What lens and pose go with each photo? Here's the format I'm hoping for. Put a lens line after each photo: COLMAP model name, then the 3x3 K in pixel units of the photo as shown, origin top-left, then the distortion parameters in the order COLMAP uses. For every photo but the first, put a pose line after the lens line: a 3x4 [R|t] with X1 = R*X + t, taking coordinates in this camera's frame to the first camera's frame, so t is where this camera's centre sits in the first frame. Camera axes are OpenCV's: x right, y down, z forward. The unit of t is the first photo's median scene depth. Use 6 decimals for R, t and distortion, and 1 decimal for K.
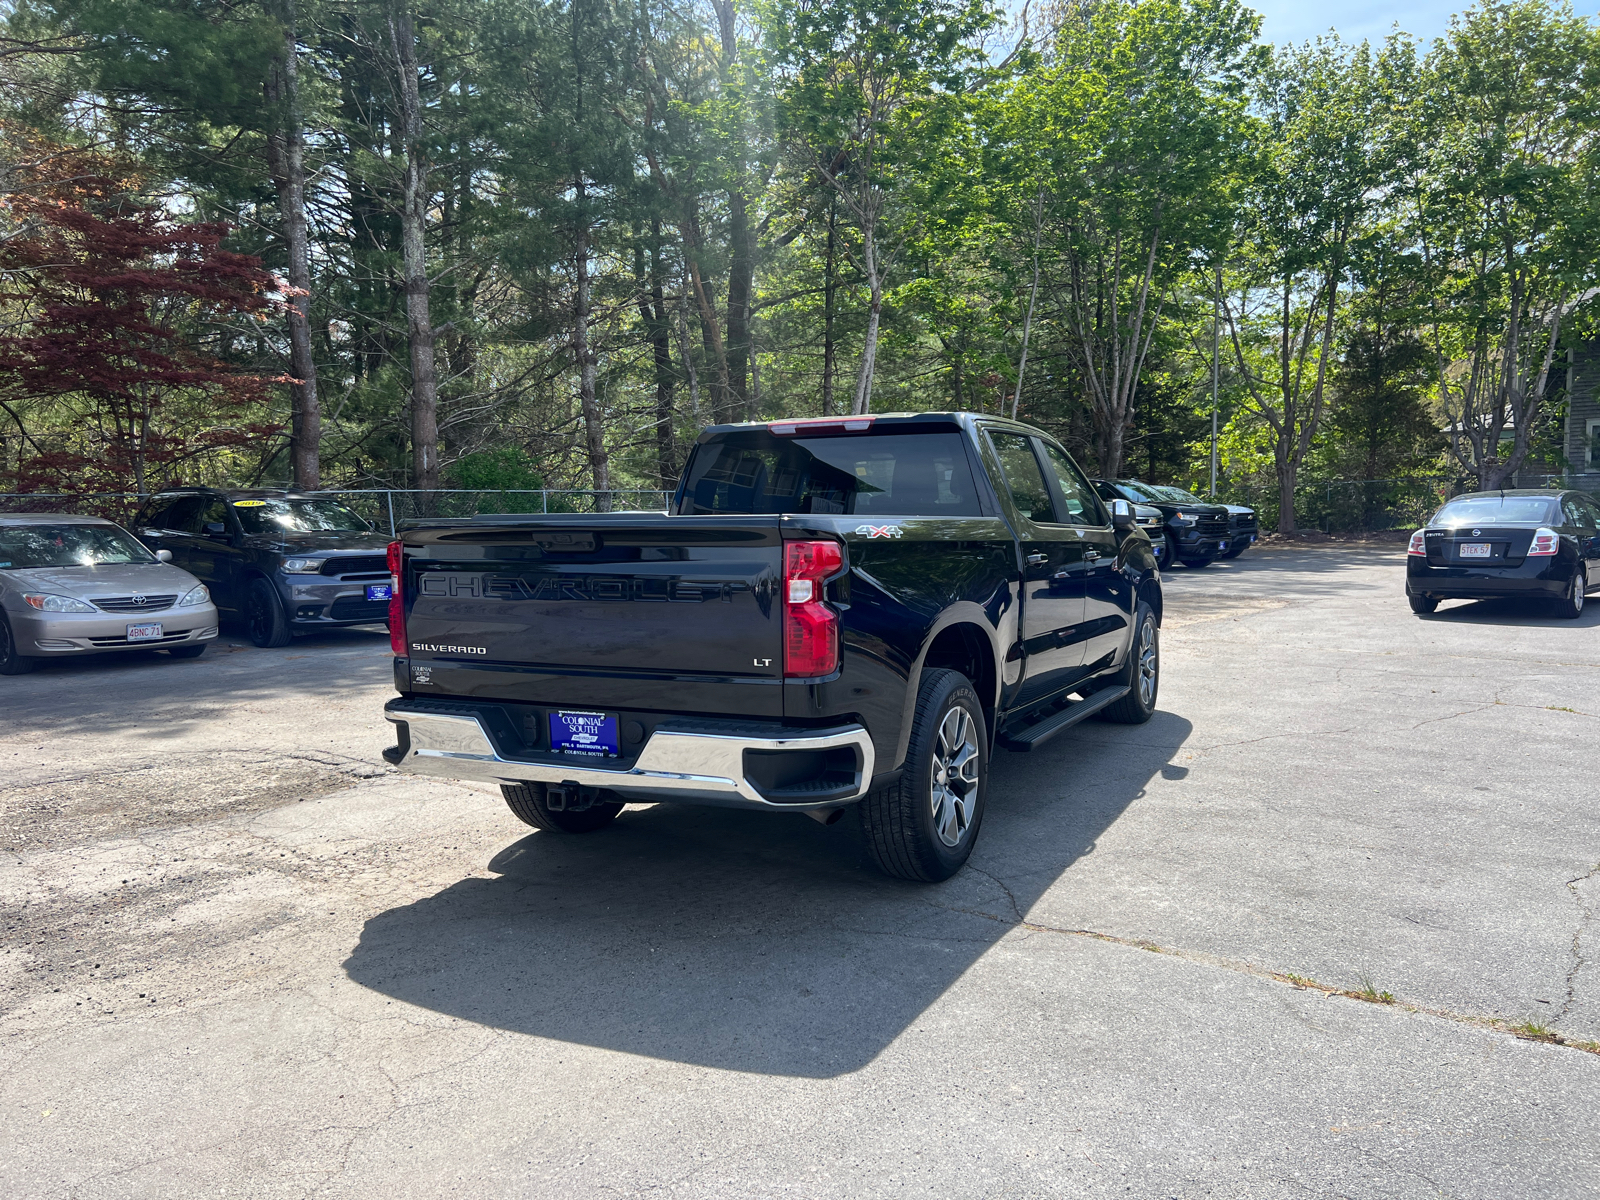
lens RADIAL K [[1186.2, 0, 799.7], [0, 1186.2, 646.7], [0, 0, 1]] dist [0.061966, -0.080351]
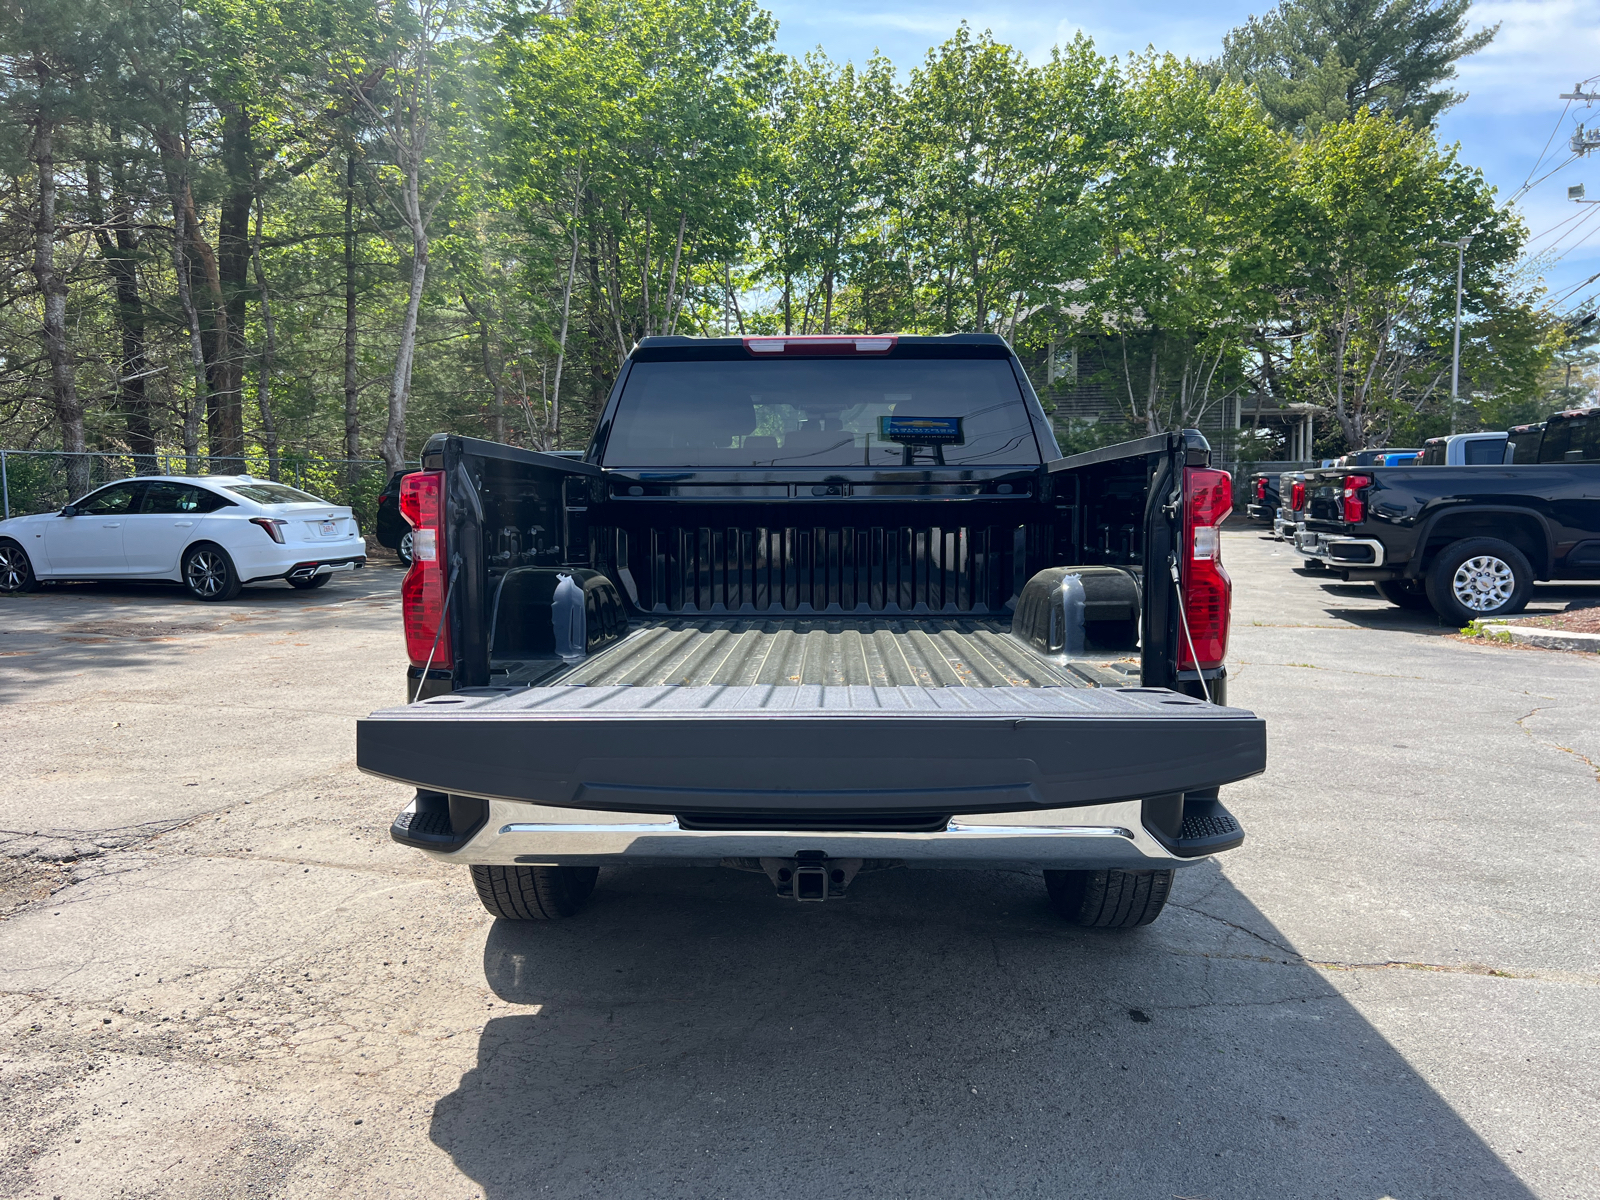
lens RADIAL K [[1201.5, 0, 791.5], [0, 1201.5, 600.4], [0, 0, 1]] dist [0.059396, -0.069166]
pose [[0.908670, -0.025391, 0.416743, -0.277502], [0.035940, 0.999201, -0.017485, -0.004375], [-0.415966, 0.030866, 0.908856, 0.242786]]
